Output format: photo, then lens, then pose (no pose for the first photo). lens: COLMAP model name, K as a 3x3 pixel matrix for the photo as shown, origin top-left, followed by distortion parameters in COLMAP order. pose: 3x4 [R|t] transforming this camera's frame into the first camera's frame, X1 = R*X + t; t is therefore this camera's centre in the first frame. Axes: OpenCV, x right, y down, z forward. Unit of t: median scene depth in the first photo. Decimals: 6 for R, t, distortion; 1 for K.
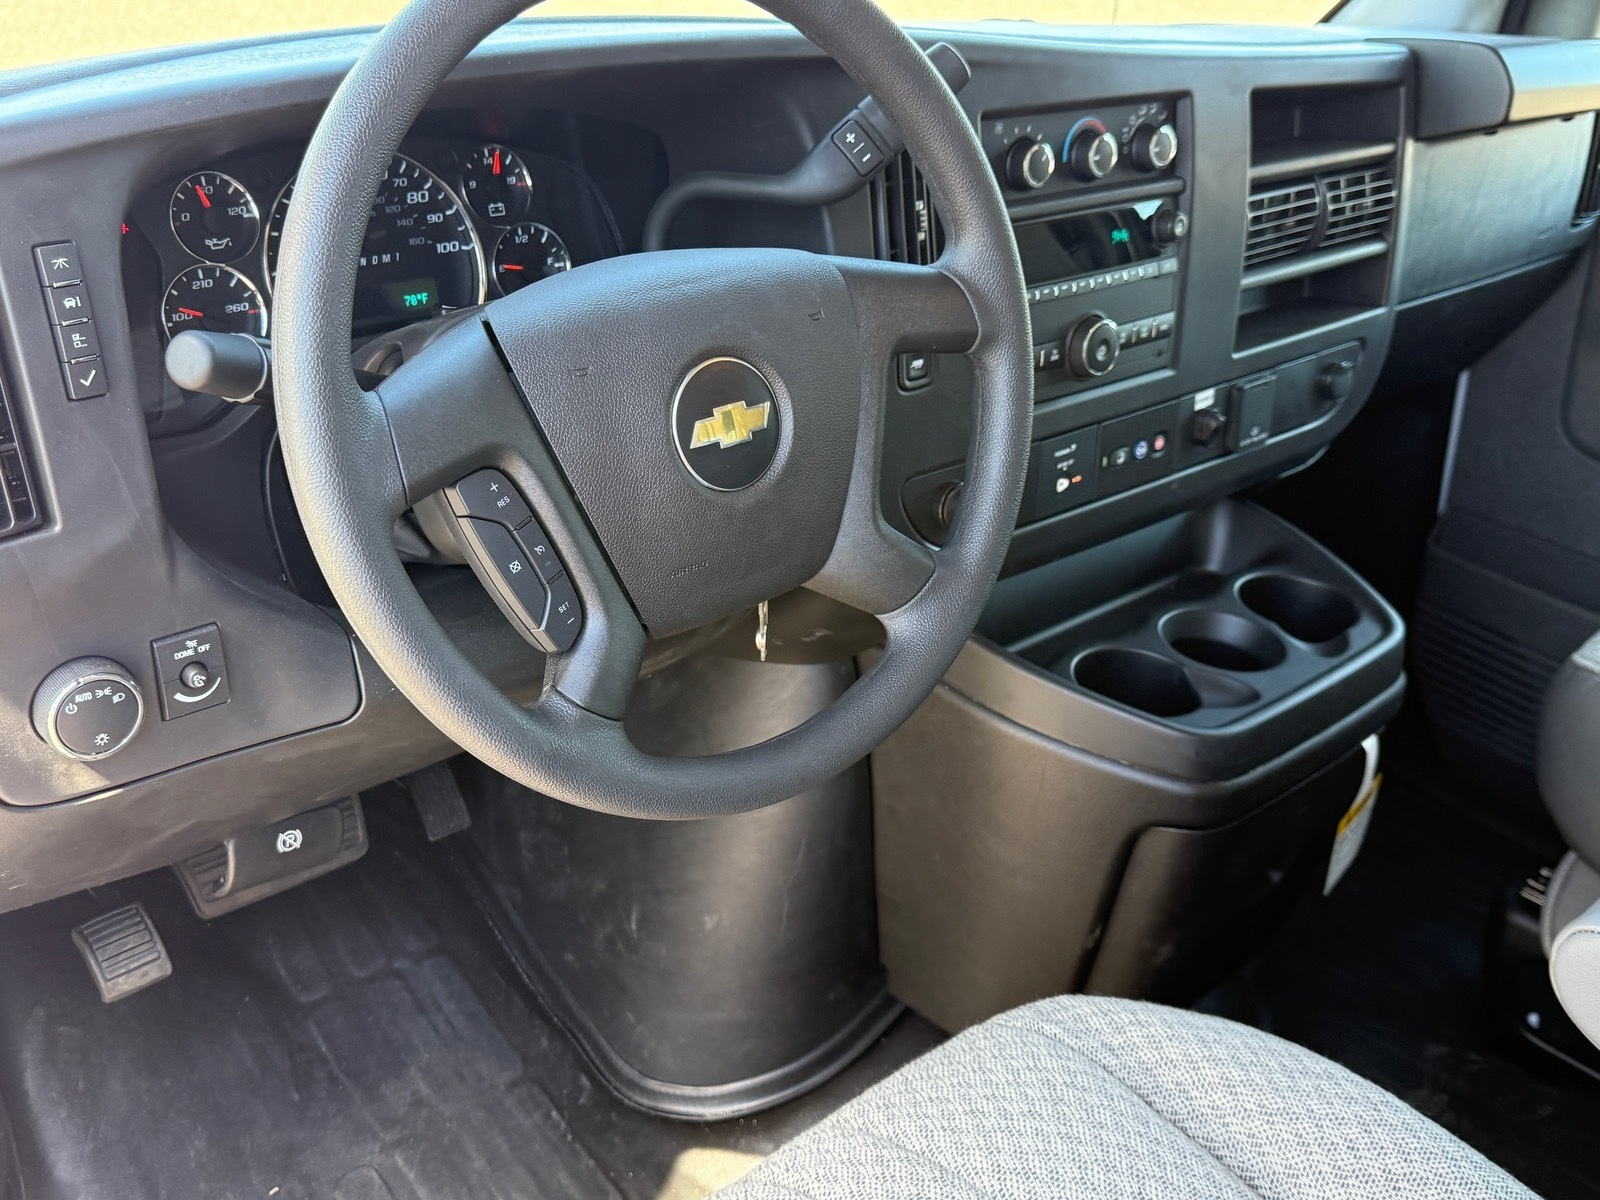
lens RADIAL K [[1582.3, 0, 800.0], [0, 1582.3, 600.0], [0, 0, 1]] dist [0.148489, -0.345141]
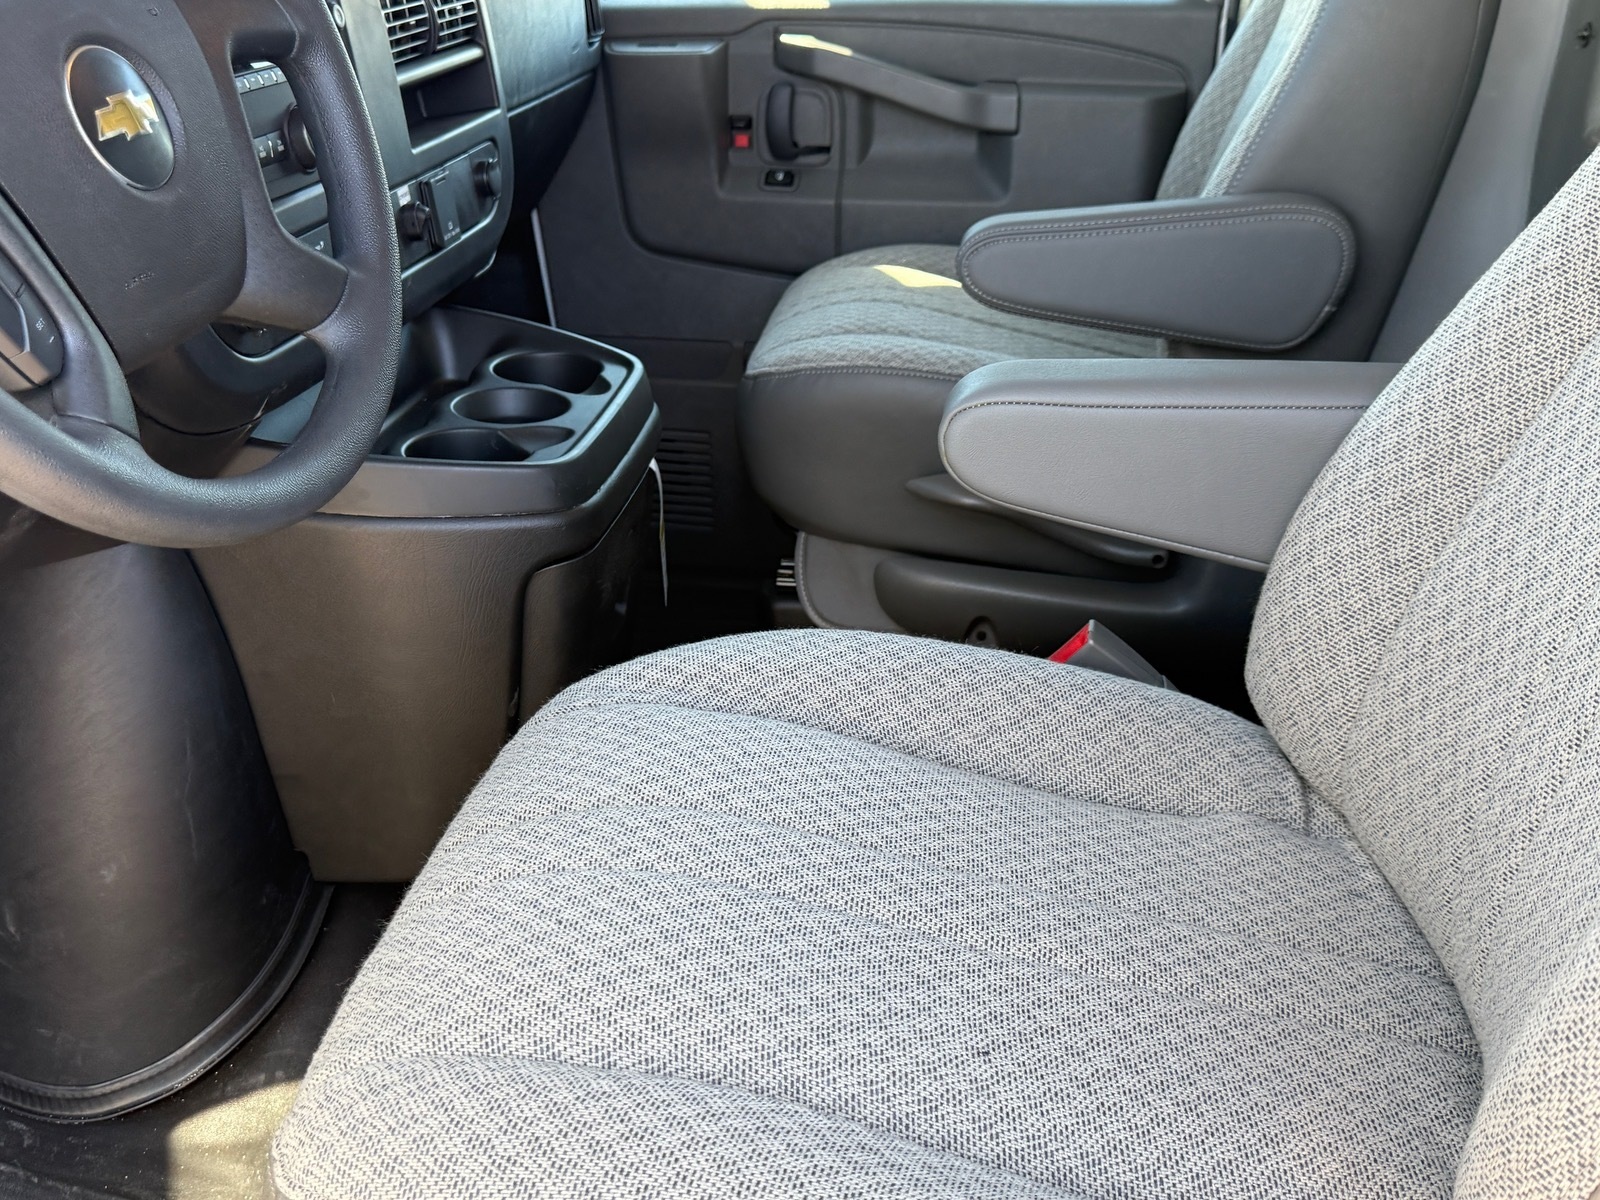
lens RADIAL K [[1582.3, 0, 800.0], [0, 1582.3, 600.0], [0, 0, 1]] dist [0.148489, -0.345141]
pose [[0.769744, -0.331537, 0.545507, -0.206737], [0.344412, 0.935197, 0.082388, 0.124632], [-0.537471, 0.124462, 0.834047, 0.034355]]
